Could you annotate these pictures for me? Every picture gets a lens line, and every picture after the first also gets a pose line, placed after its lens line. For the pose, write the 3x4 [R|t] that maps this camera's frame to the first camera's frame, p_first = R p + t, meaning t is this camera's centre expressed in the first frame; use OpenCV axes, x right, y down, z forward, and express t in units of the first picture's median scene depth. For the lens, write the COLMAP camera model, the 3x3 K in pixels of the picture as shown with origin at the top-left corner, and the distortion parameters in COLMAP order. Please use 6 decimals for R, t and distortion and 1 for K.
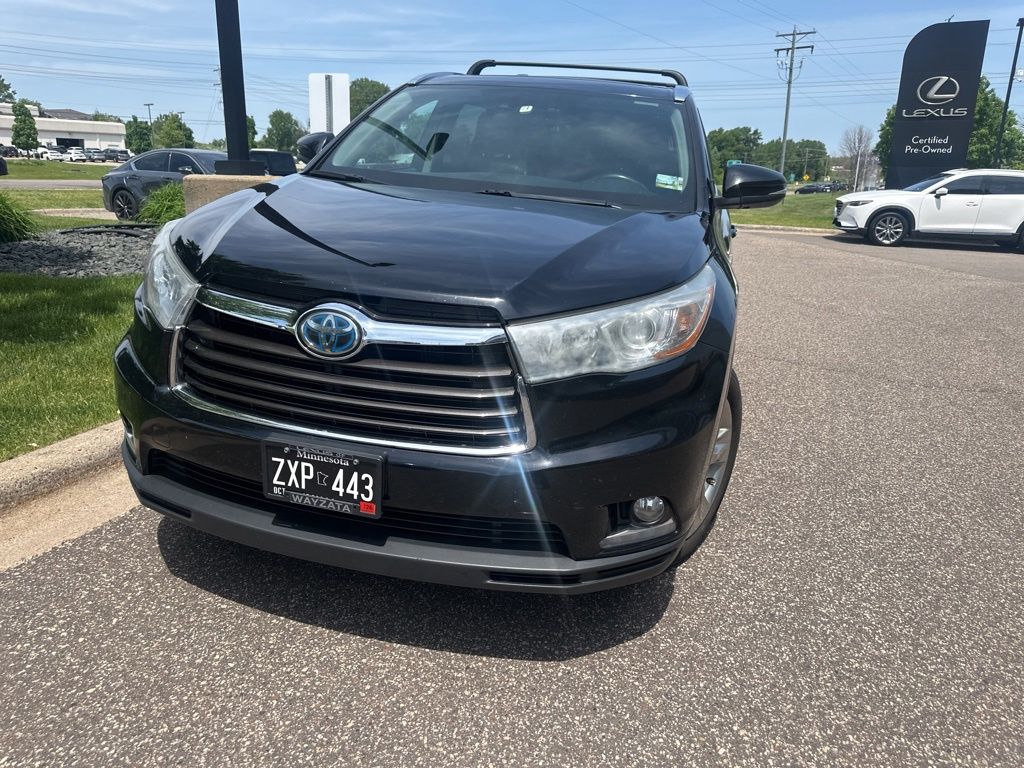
lens RADIAL K [[739.3, 0, 509.5], [0, 739.3, 390.9], [0, 0, 1]] dist [0.047539, -0.073945]
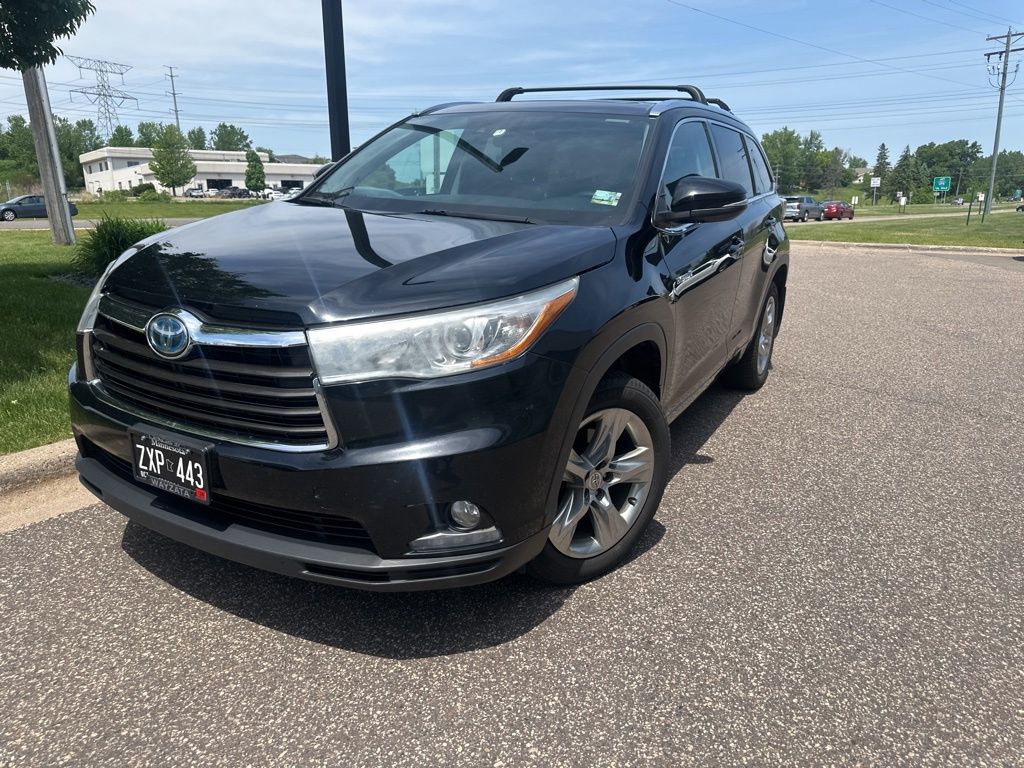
lens RADIAL K [[737.8, 0, 509.6], [0, 737.8, 397.1], [0, 0, 1]] dist [0.002989, -0.008243]
pose [[0.969042, 0.033781, -0.244575, 0.491202], [-0.040151, 0.998971, -0.021102, 0.017172], [0.243611, 0.030269, 0.969401, 0.039124]]
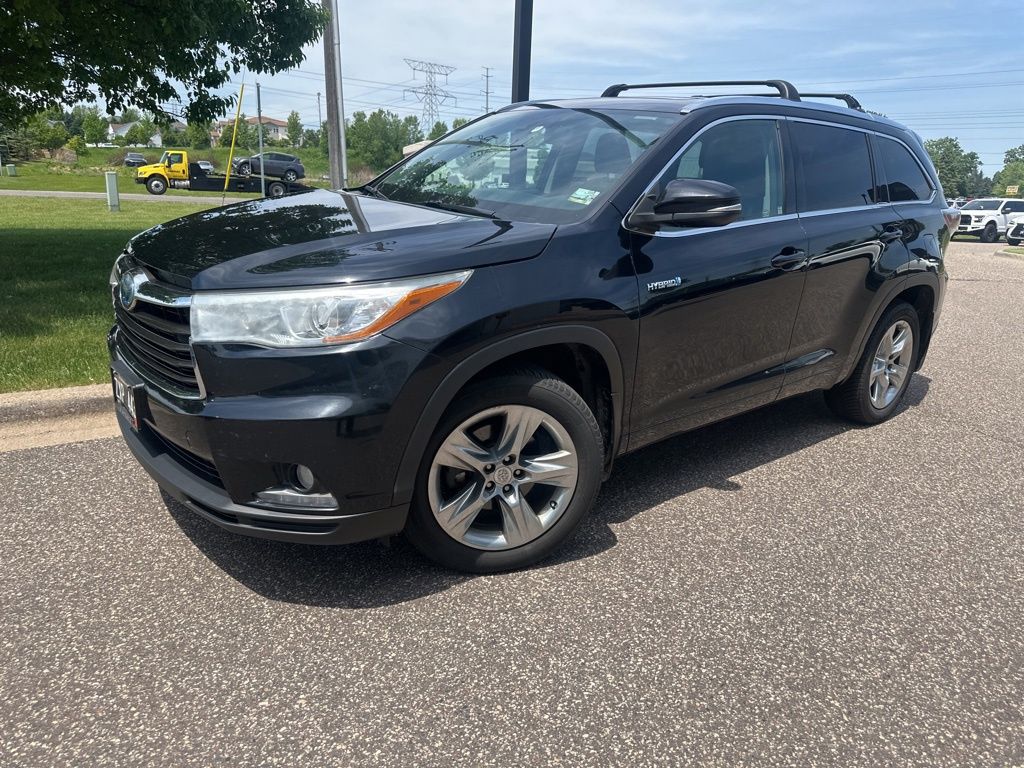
lens RADIAL K [[734.9, 0, 512.0], [0, 734.9, 384.0], [0, 0, 1]] dist [0.008582, -0.013426]
pose [[0.811750, 0.150295, -0.564334, 1.042603], [-0.177469, 0.984103, 0.006814, -0.039715], [0.556387, 0.094621, 0.825518, 0.260492]]
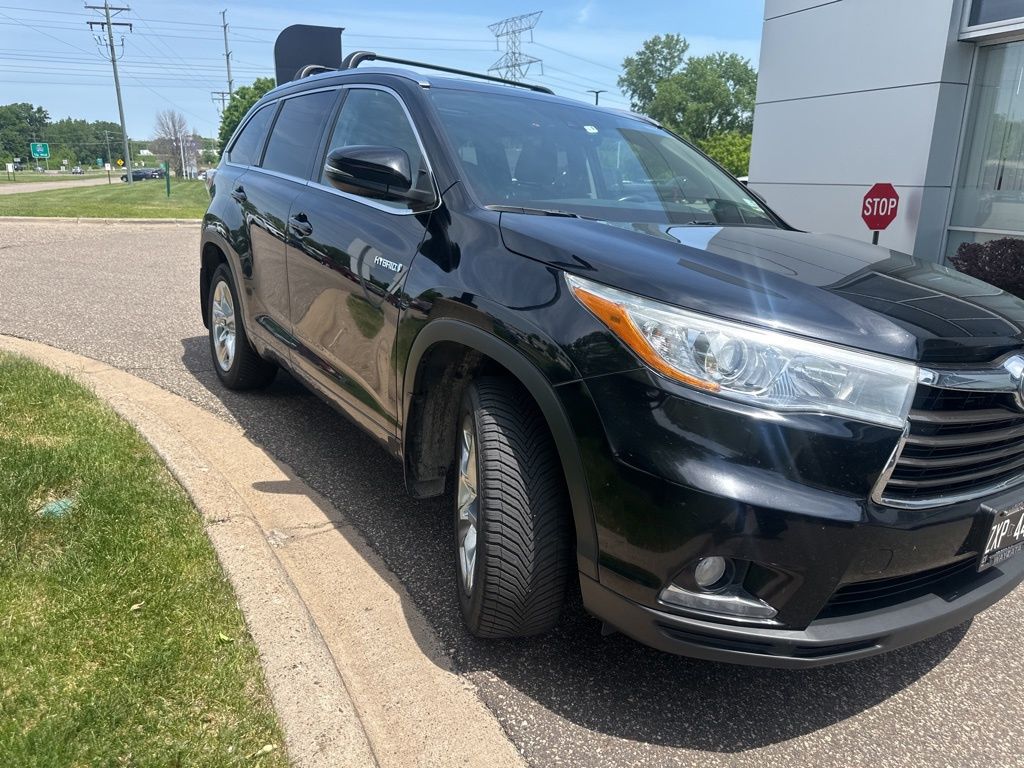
lens RADIAL K [[745.5, 0, 514.4], [0, 745.5, 397.6], [0, 0, 1]] dist [0.015035, -0.023207]
pose [[0.641089, -0.223844, 0.734098, -1.323915], [0.203644, 0.971848, 0.118496, -0.298341], [-0.739955, 0.073528, 0.668625, 0.772357]]
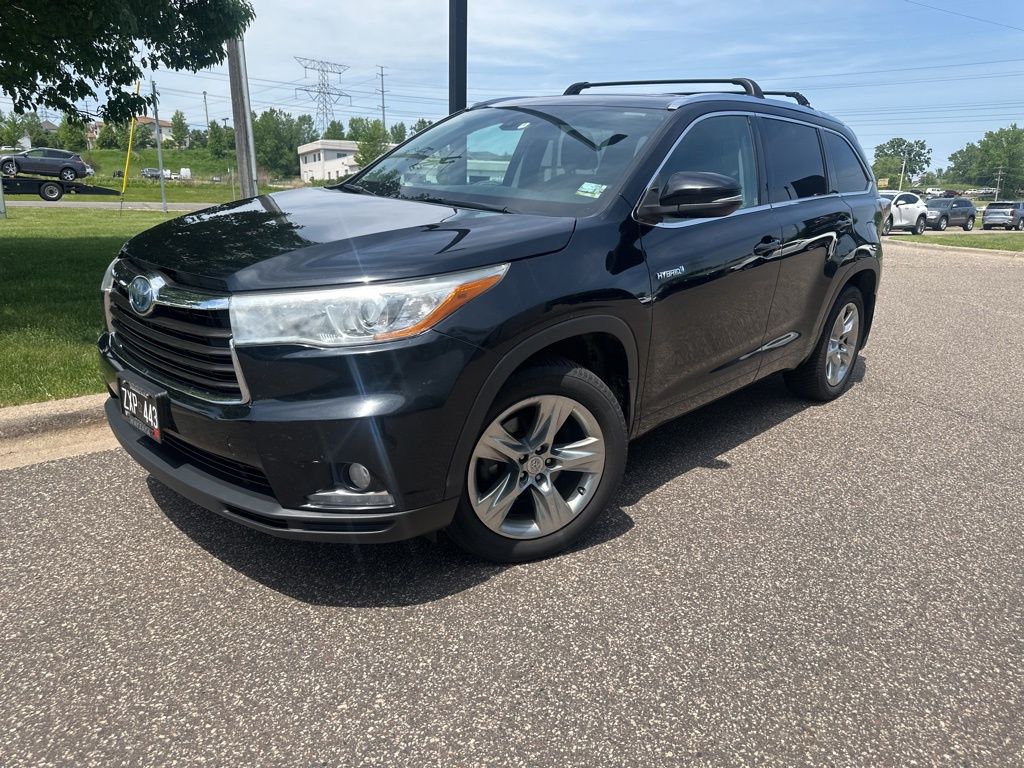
lens RADIAL K [[734.9, 0, 512.0], [0, 734.9, 384.0], [0, 0, 1]] dist [0.008582, -0.013426]
pose [[0.882453, 0.109800, -0.457407, 0.874138], [-0.129365, 0.991530, -0.011563, 0.007250], [0.452263, 0.069376, 0.889183, 0.134209]]
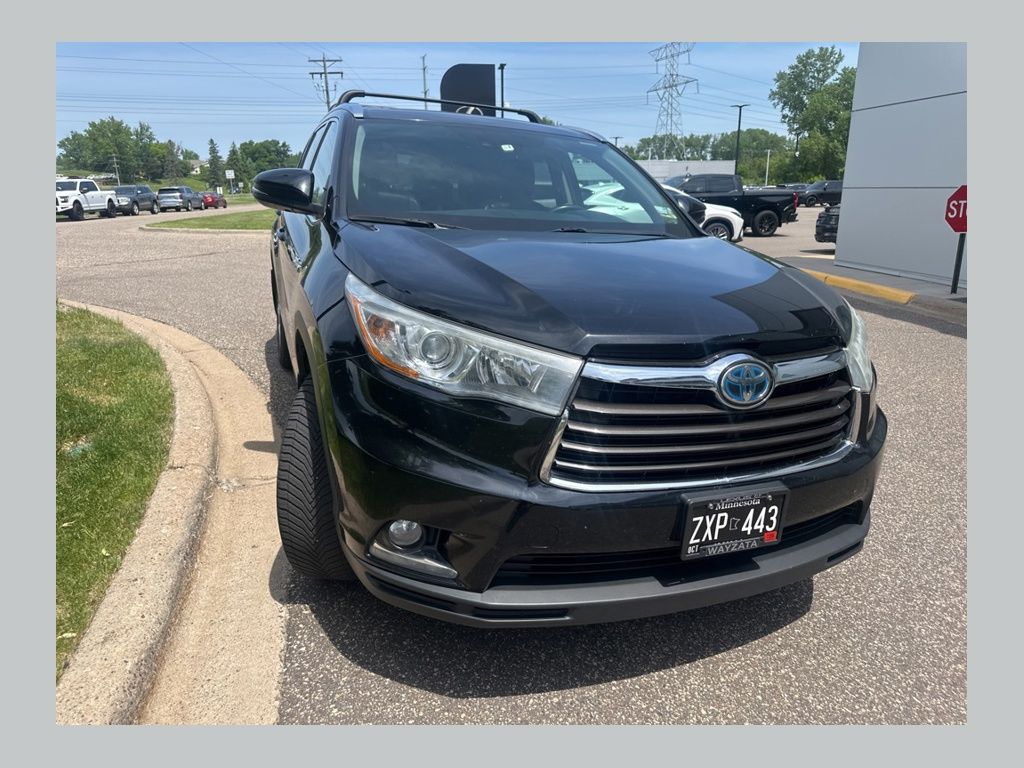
lens RADIAL K [[663.5, 0, 514.2], [0, 663.5, 383.1], [0, 0, 1]] dist [0.001634, -0.006569]
pose [[0.801113, -0.192083, 0.566852, -0.940686], [0.185475, 0.980152, 0.070007, -0.186303], [-0.569048, 0.049053, 0.820840, 0.388302]]
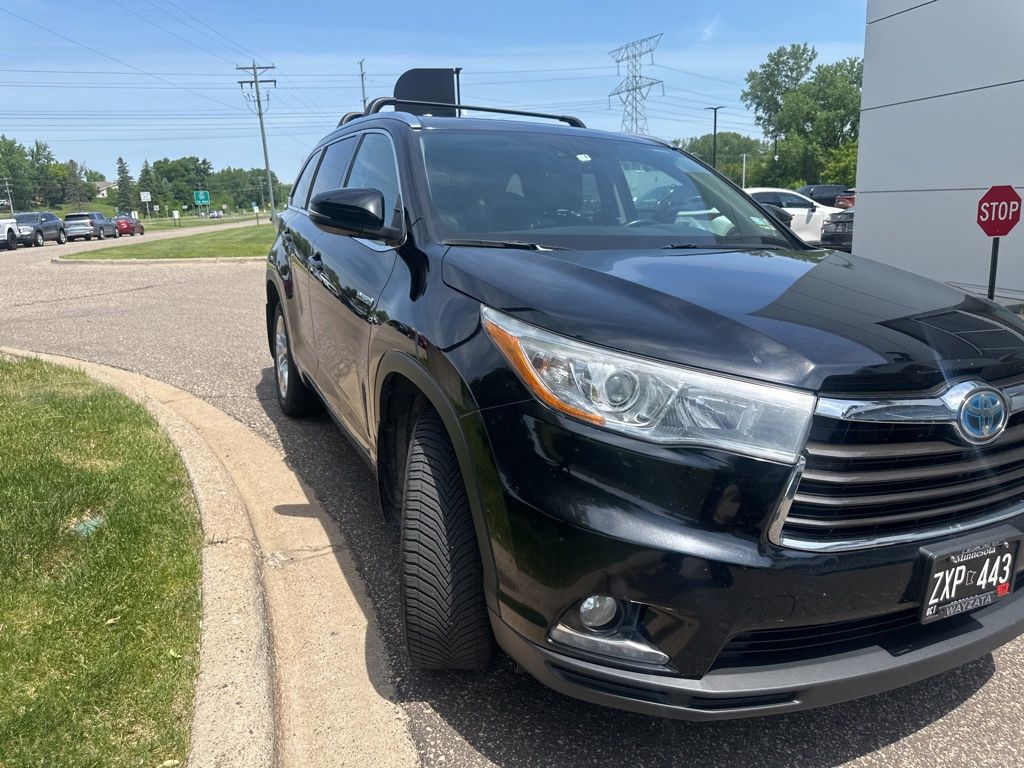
lens RADIAL K [[744.8, 0, 512.0], [0, 744.8, 384.0], [0, 0, 1]] dist [0.005780, -0.011470]
pose [[0.759295, -0.197913, 0.619921, -1.129321], [0.224737, 0.973768, 0.035616, -0.252674], [-0.610709, 0.112276, 0.783855, 0.581039]]
